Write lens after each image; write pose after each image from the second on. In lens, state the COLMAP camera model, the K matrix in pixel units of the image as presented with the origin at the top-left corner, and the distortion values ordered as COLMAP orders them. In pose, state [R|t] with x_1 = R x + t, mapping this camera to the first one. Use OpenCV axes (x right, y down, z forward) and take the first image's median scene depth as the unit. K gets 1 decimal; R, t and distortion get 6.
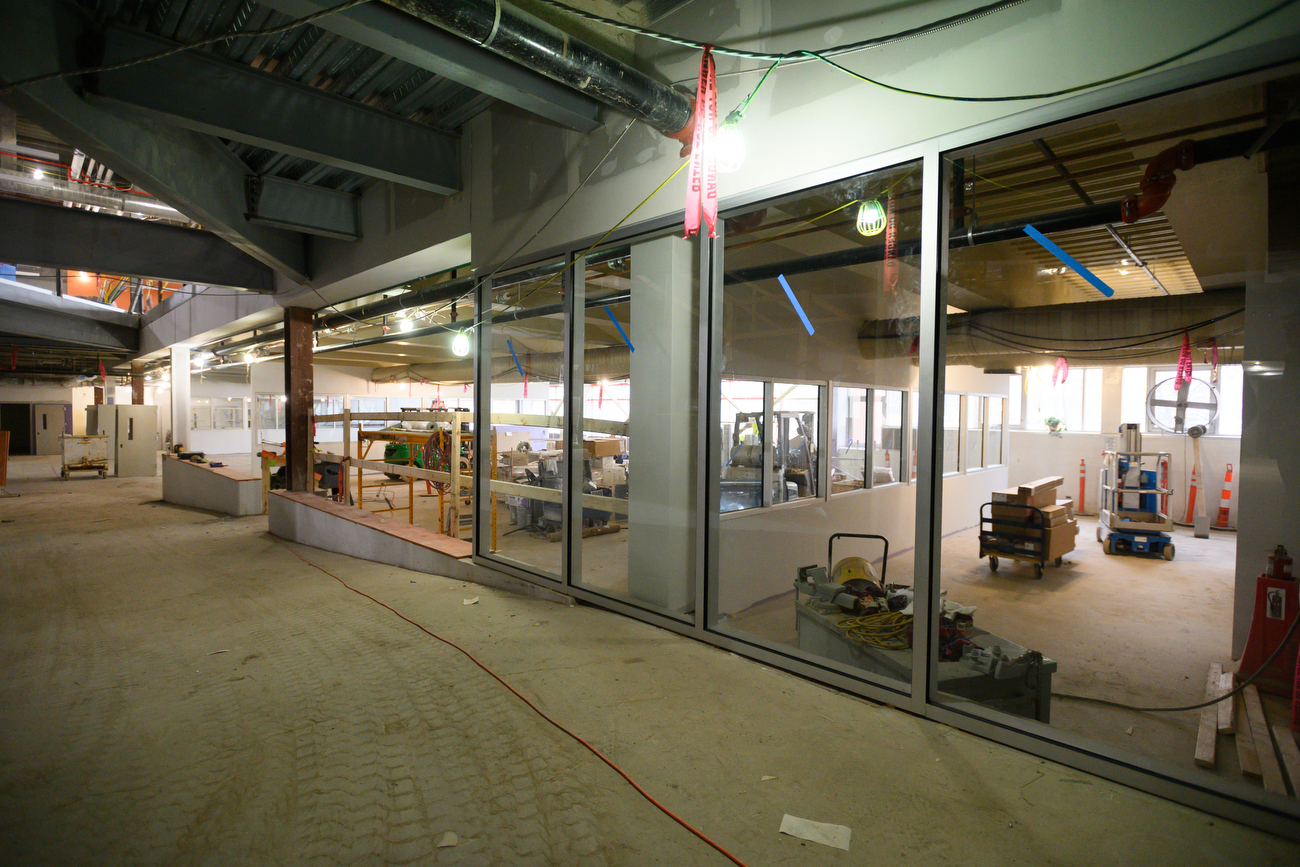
lens RADIAL K [[635.9, 0, 647.5], [0, 635.9, 429.6], [0, 0, 1]] dist [-0.014320, -0.000393]
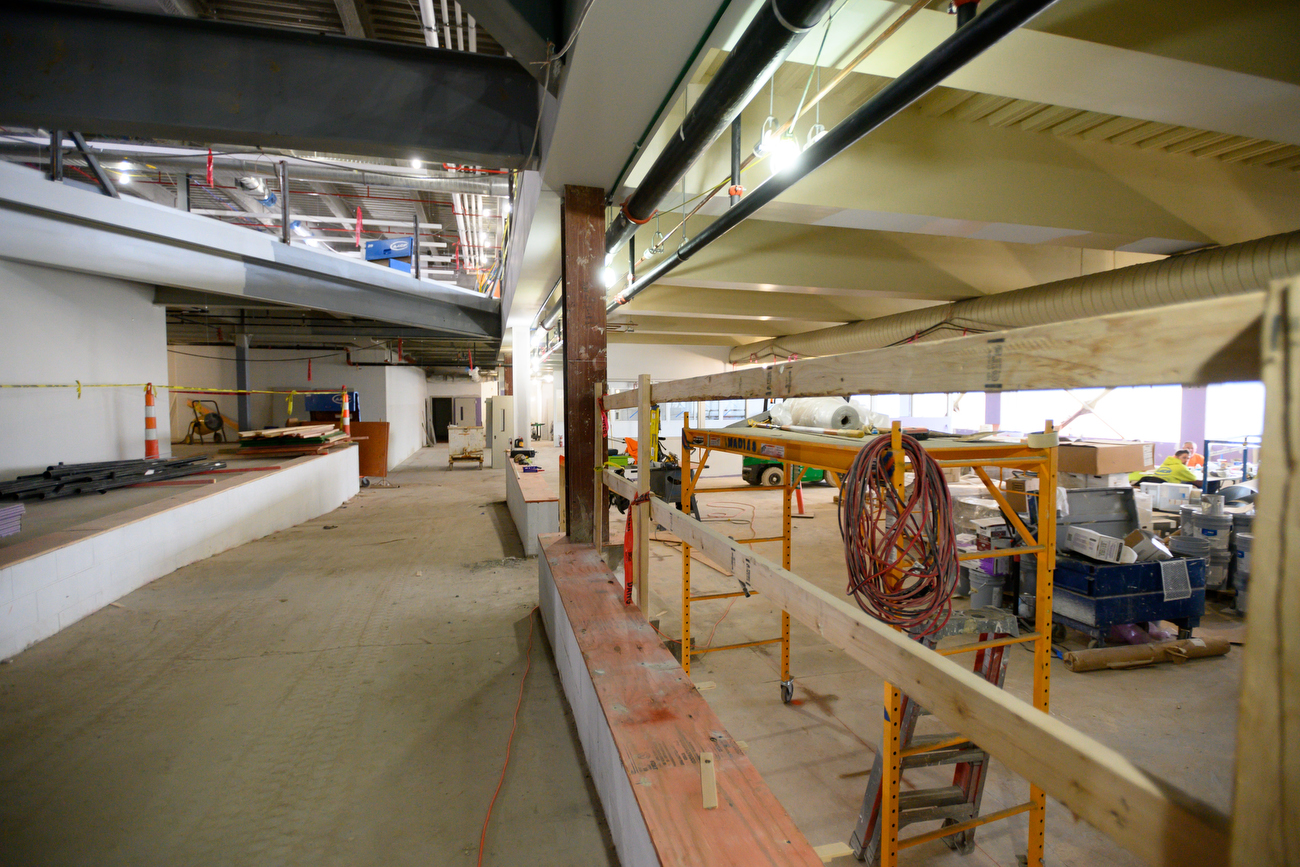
lens RADIAL K [[635.9, 0, 652.2], [0, 635.9, 433.5], [0, 0, 1]] dist [-0.014320, -0.000393]
pose [[0.857429, 0.013597, -0.514423, -0.138649], [-0.004014, 0.999797, 0.019735, -0.001845], [0.514587, -0.014856, 0.857310, 0.348727]]
